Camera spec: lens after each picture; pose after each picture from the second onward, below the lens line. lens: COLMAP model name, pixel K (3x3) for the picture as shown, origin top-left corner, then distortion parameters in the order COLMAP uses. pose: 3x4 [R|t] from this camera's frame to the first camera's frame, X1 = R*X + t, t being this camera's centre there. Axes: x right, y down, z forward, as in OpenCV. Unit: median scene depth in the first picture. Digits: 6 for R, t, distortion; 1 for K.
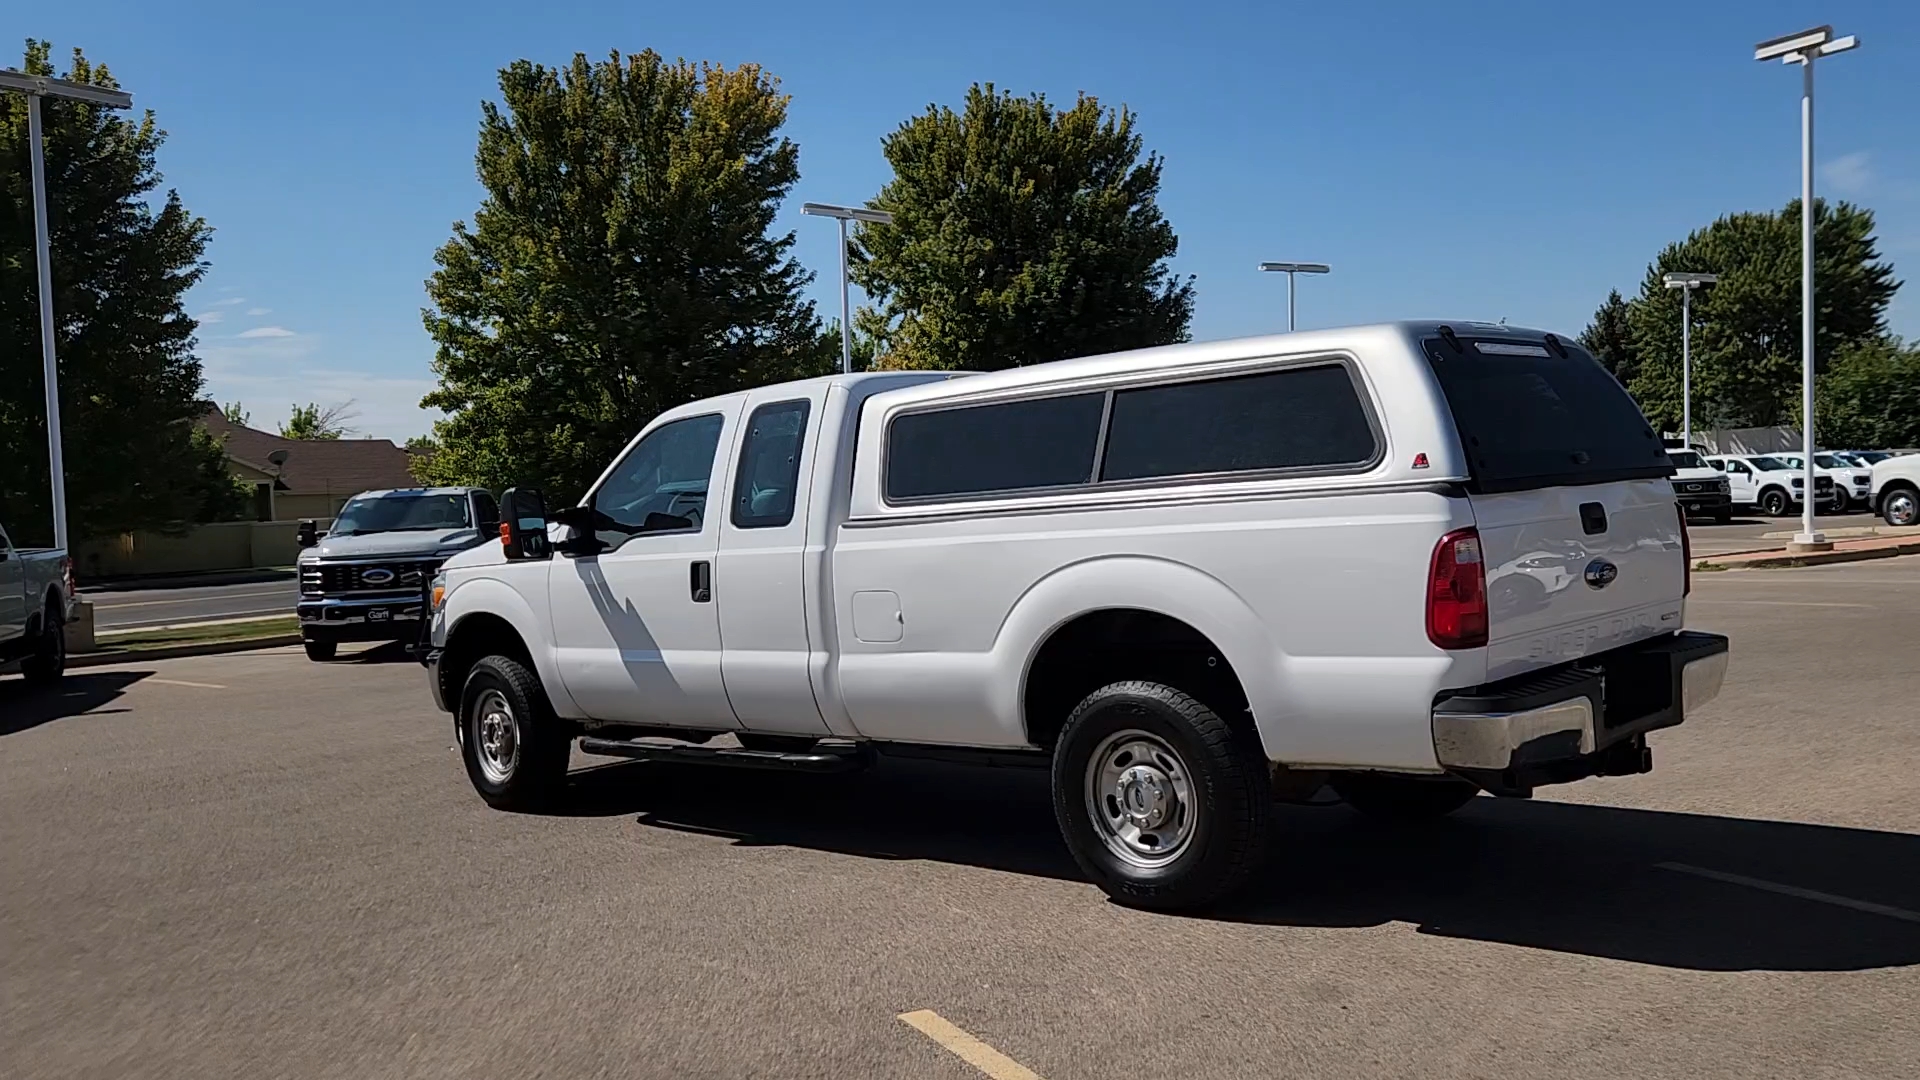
lens RADIAL K [[1618.9, 0, 952.5], [0, 1618.9, 543.5], [0, 0, 1]] dist [0.039373, -0.036083]
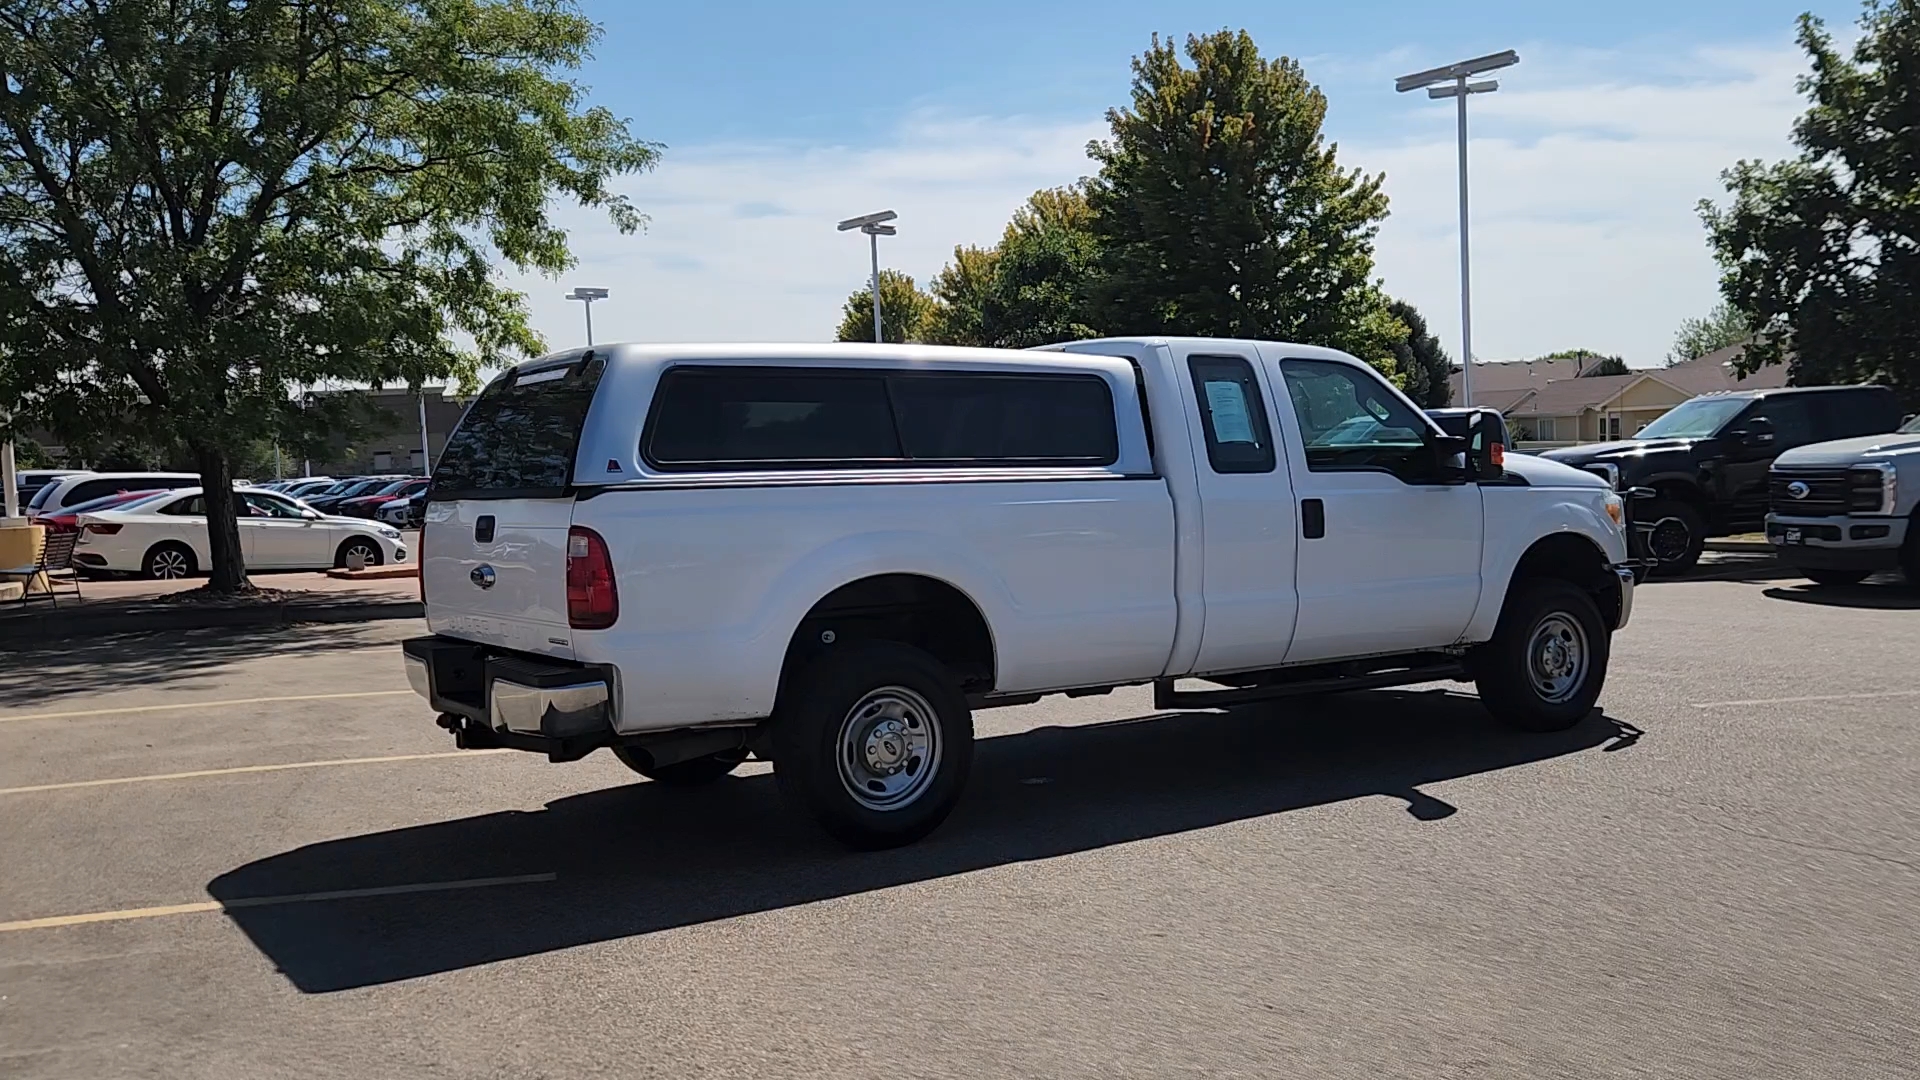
lens RADIAL K [[1618.9, 0, 946.5], [0, 1618.9, 552.0], [0, 0, 1]] dist [0.039373, -0.036083]
pose [[-0.220556, 0.110653, -0.969077, 1.047527], [0.019280, 0.993845, 0.109093, -0.086197], [0.975184, 0.005377, -0.221332, 1.144094]]
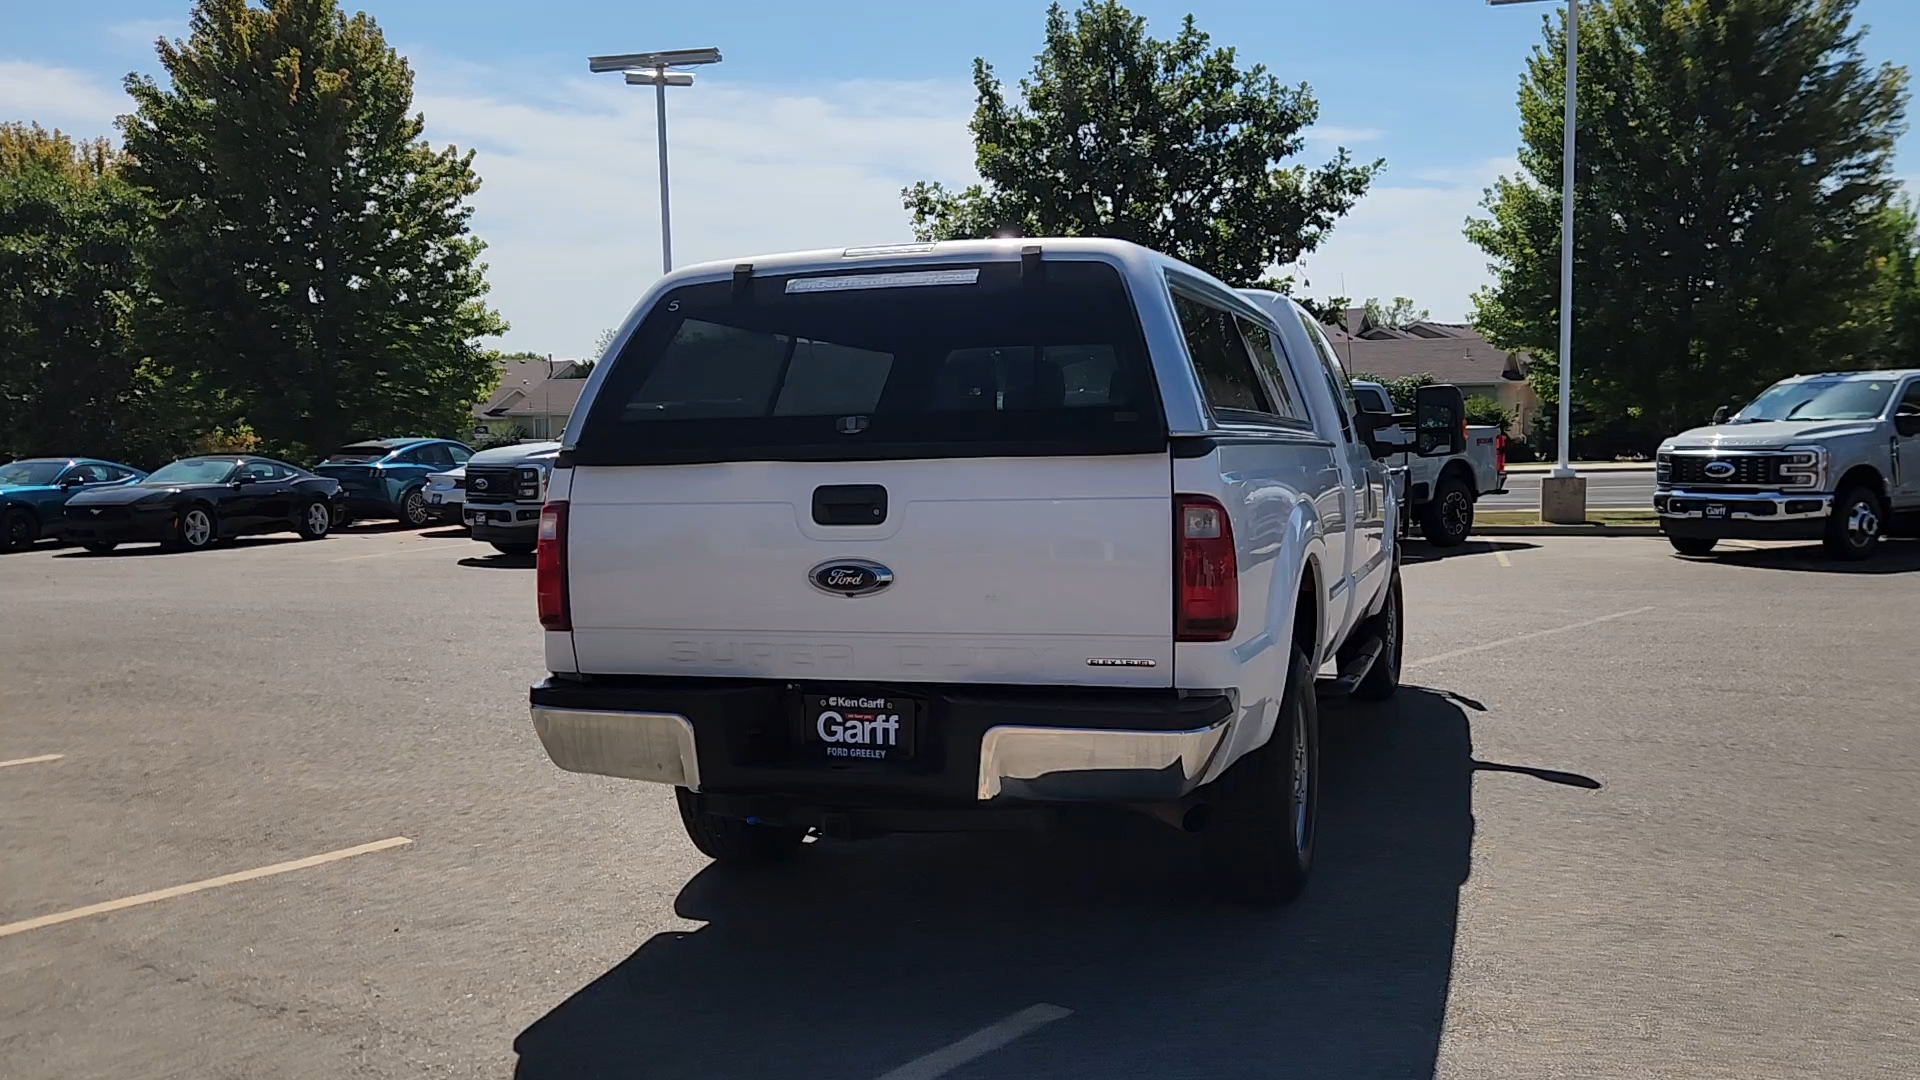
lens RADIAL K [[1618.9, 0, 951.5], [0, 1618.9, 554.0], [0, 0, 1]] dist [0.039373, -0.036083]
pose [[0.413714, 0.109736, -0.903769, 0.800697], [-0.026332, 0.993736, 0.108606, -0.055484], [0.910026, -0.021133, 0.414012, 0.528373]]
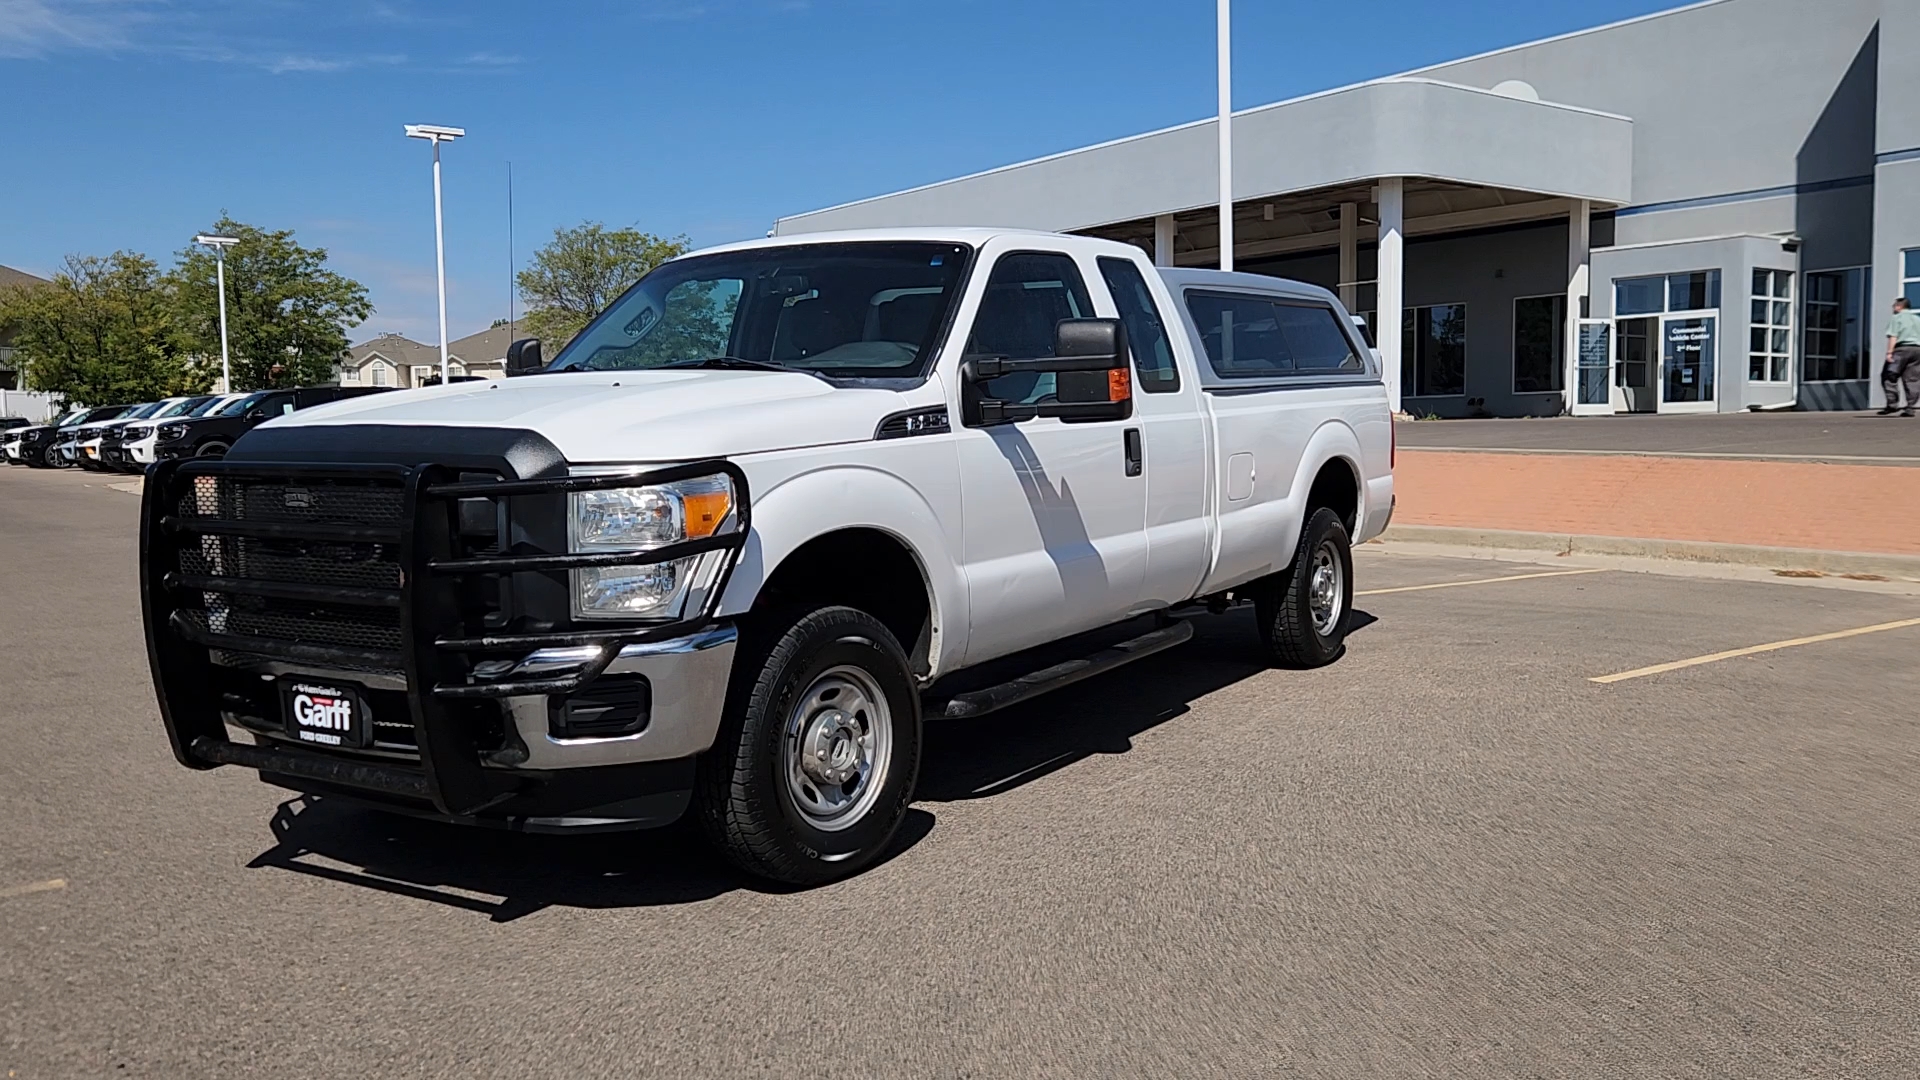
lens RADIAL K [[1618.9, 0, 945.2], [0, 1618.9, 551.9], [0, 0, 1]] dist [0.039373, -0.036083]
pose [[-0.184047, -0.034039, 0.982328, -0.932729], [0.052243, 0.997649, 0.044358, 0.031069], [-0.981528, 0.059484, -0.181836, 1.187984]]
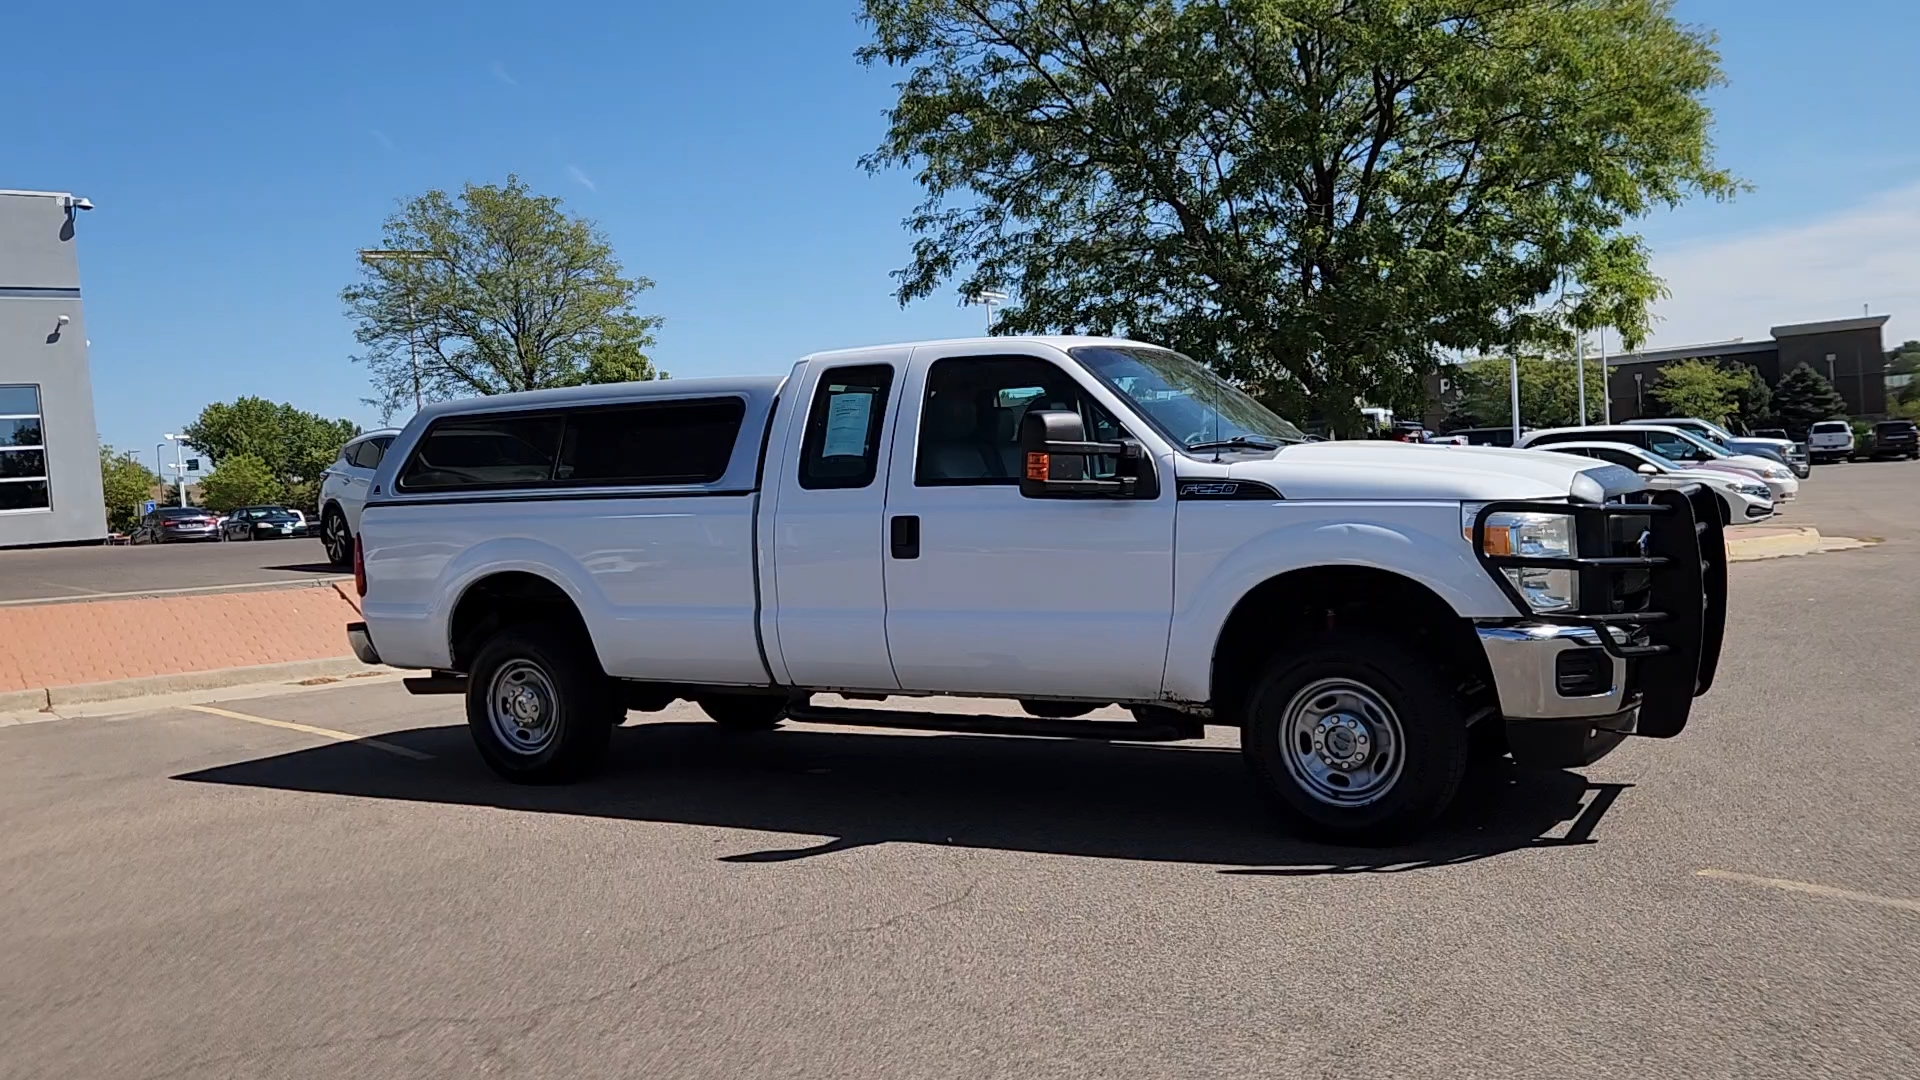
lens RADIAL K [[1618.9, 0, 947.8], [0, 1618.9, 548.6], [0, 0, 1]] dist [0.039373, -0.036083]
pose [[-0.966835, 0.111836, -0.229615, 0.227134], [0.096275, 0.992300, 0.077923, -0.056730], [0.236562, 0.053232, -0.970157, 2.028554]]
